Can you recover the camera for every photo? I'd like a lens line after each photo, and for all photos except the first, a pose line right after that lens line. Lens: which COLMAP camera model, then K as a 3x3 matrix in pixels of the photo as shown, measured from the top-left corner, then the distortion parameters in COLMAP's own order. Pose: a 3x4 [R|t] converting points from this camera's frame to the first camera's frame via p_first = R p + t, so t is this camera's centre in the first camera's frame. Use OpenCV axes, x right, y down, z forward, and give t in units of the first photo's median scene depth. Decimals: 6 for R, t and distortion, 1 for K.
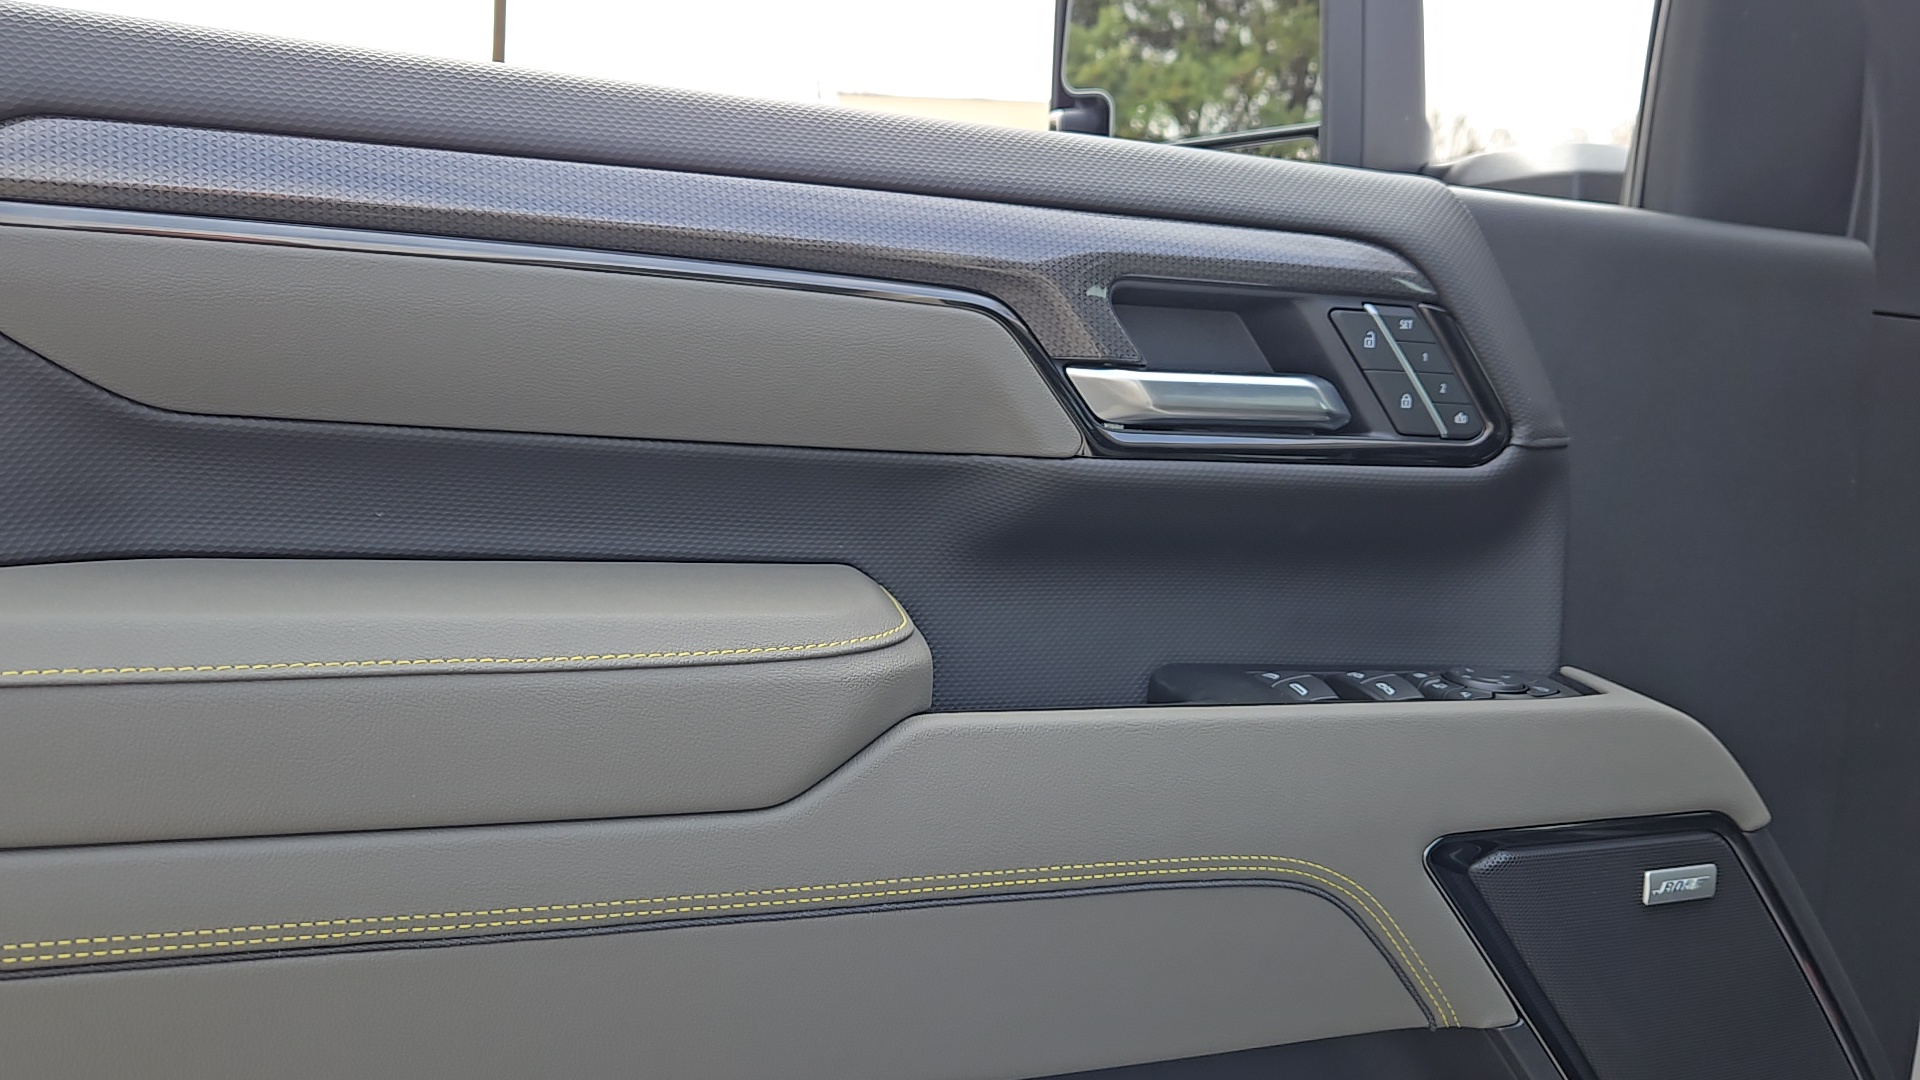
lens RADIAL K [[1628.8, 0, 934.7], [0, 1628.8, 535.5], [0, 0, 1]] dist [0.006150, -0.009946]
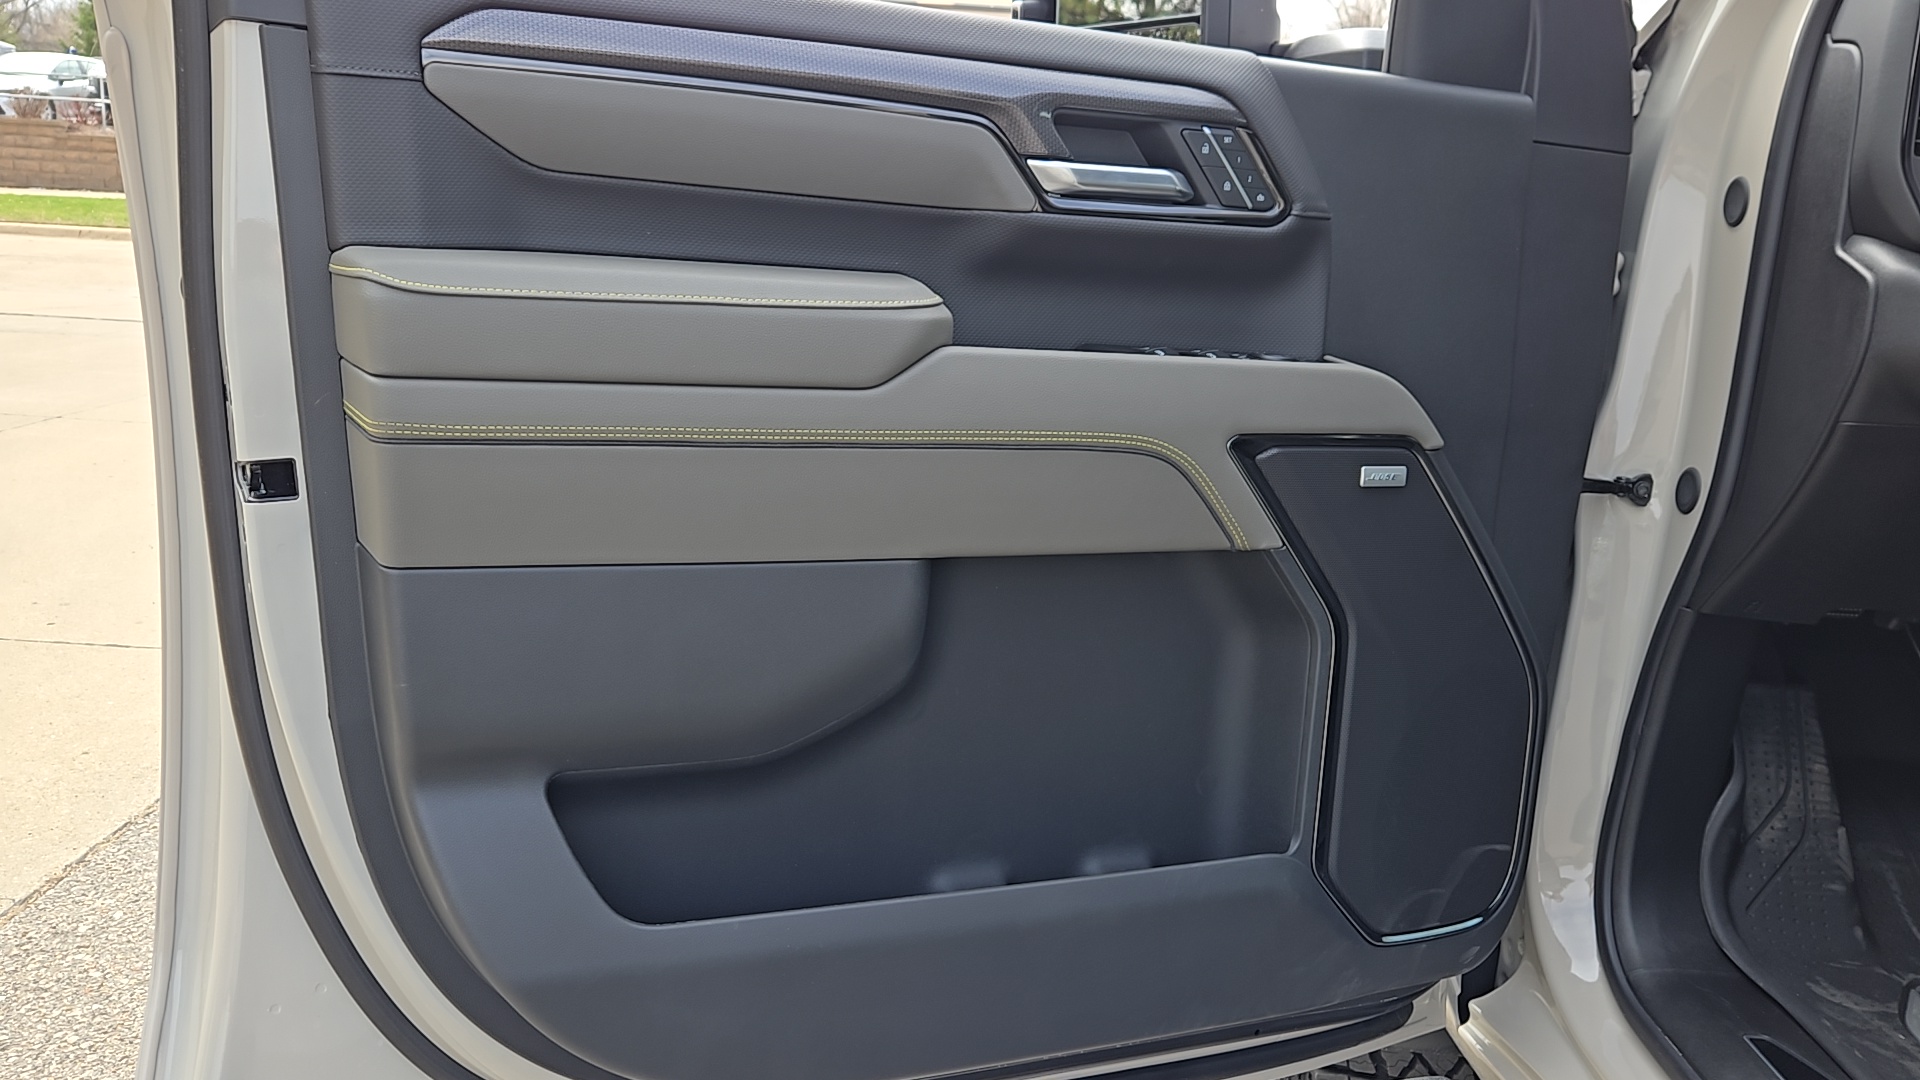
lens RADIAL K [[1628.8, 0, 934.7], [0, 1628.8, 535.5], [0, 0, 1]] dist [0.006150, -0.009946]
pose [[0.999474, 0.003190, 0.032286, -0.068189], [-0.005560, 0.997273, 0.073586, 0.158430], [-0.031963, -0.073727, 0.996766, -0.711099]]
